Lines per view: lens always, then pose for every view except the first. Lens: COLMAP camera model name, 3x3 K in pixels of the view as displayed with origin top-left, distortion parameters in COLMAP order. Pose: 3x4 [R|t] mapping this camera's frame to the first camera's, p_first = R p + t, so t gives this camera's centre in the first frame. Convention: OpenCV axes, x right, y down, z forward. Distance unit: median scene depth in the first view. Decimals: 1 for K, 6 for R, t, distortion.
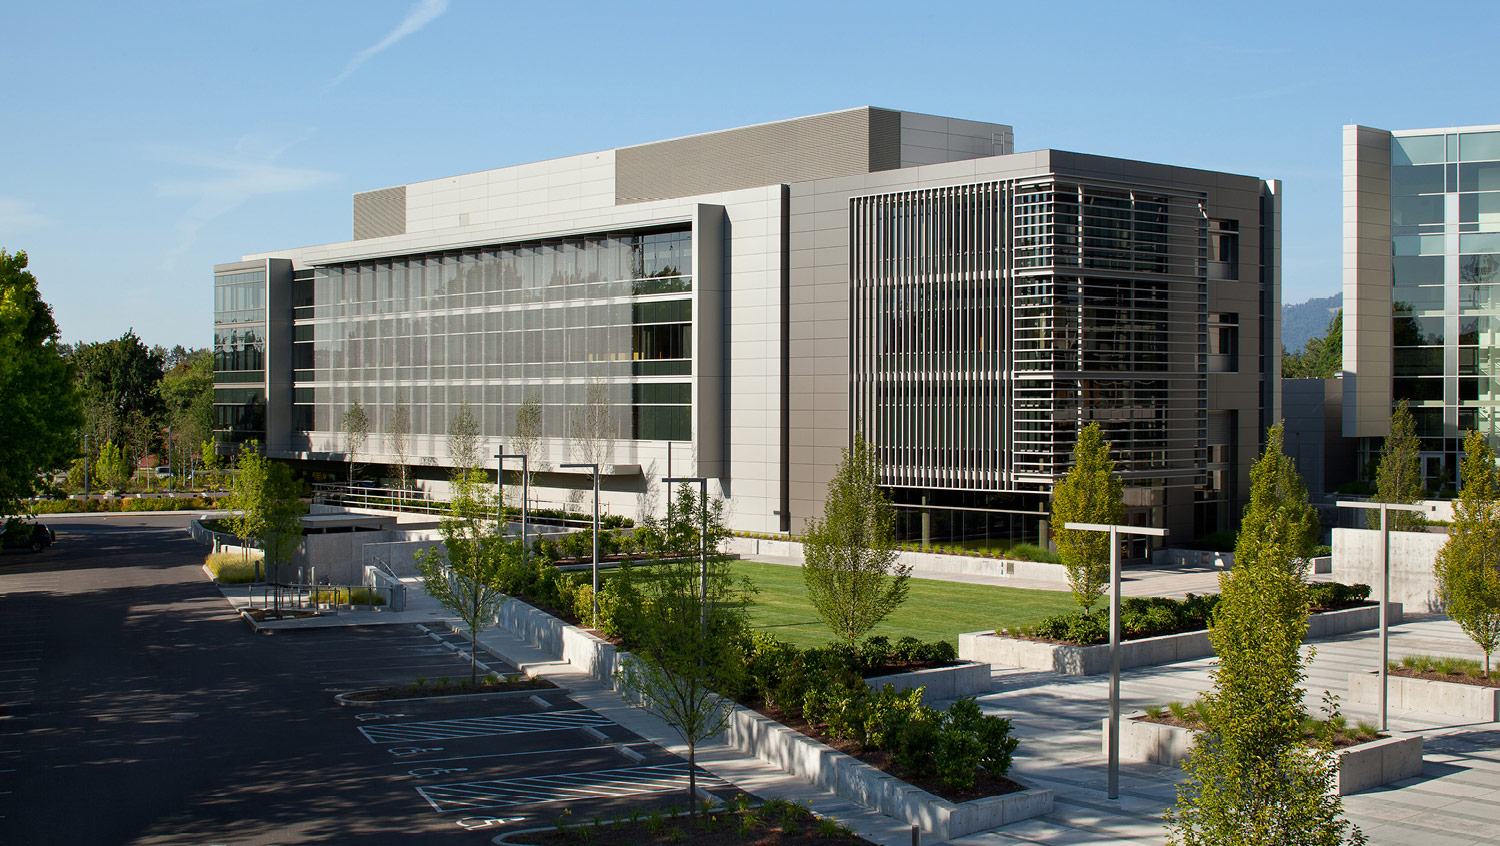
lens RADIAL K [[1882.3, 0, 750.0], [0, 1882.3, 423.0], [0, 0, 1]] dist [-0.014371, 0.030965]
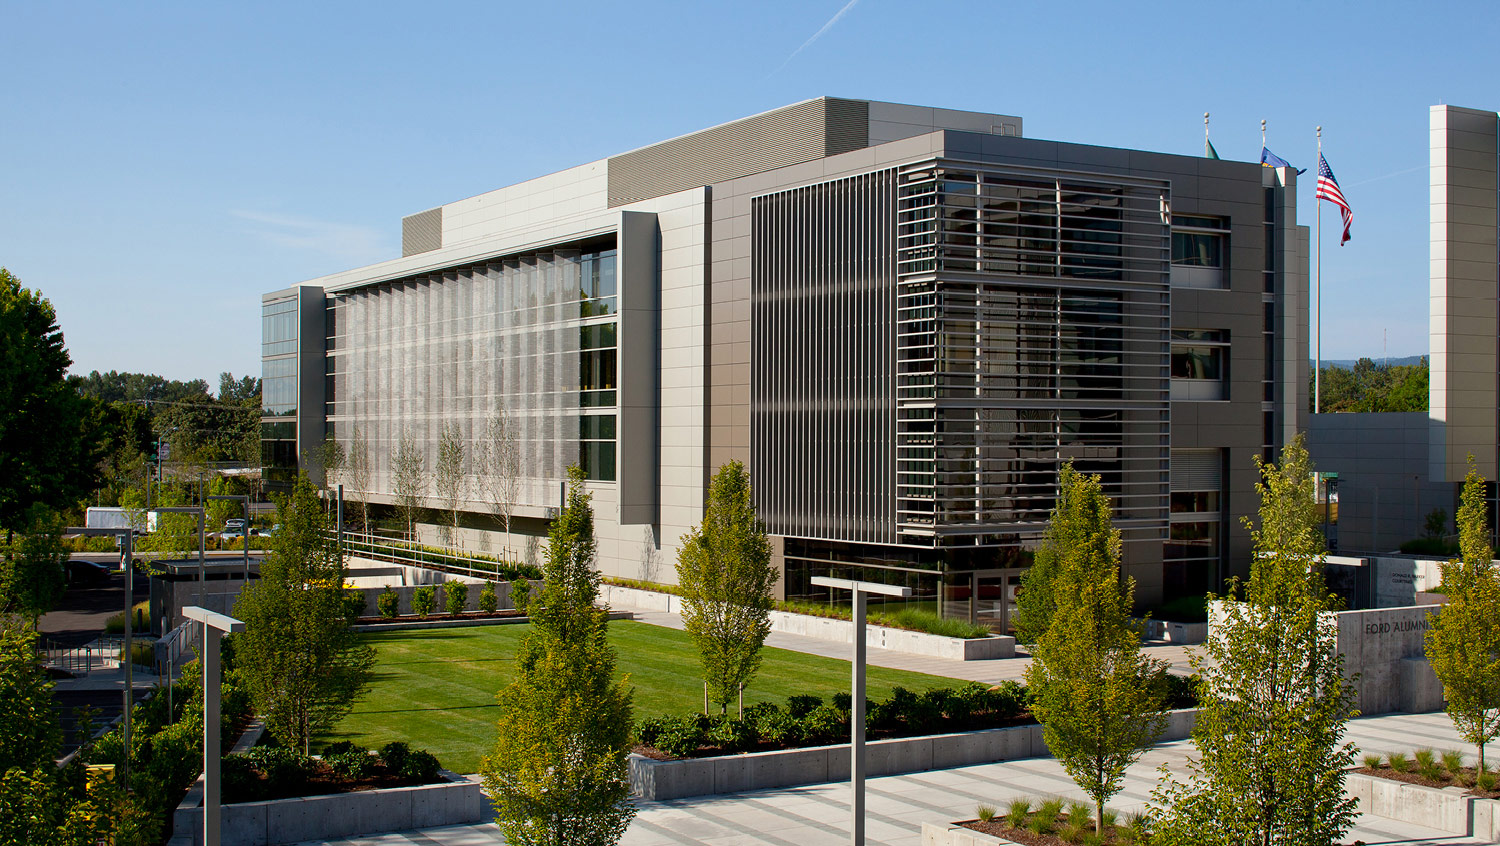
lens RADIAL K [[1882.3, 0, 750.0], [0, 1882.3, 423.0], [0, 0, 1]] dist [-0.014371, 0.030965]
pose [[0.984586, 0.001029, -0.174898, 0.188563], [-0.004722, 0.999775, -0.020698, 0.000229], [0.174838, 0.021205, 0.984369, 0.151620]]
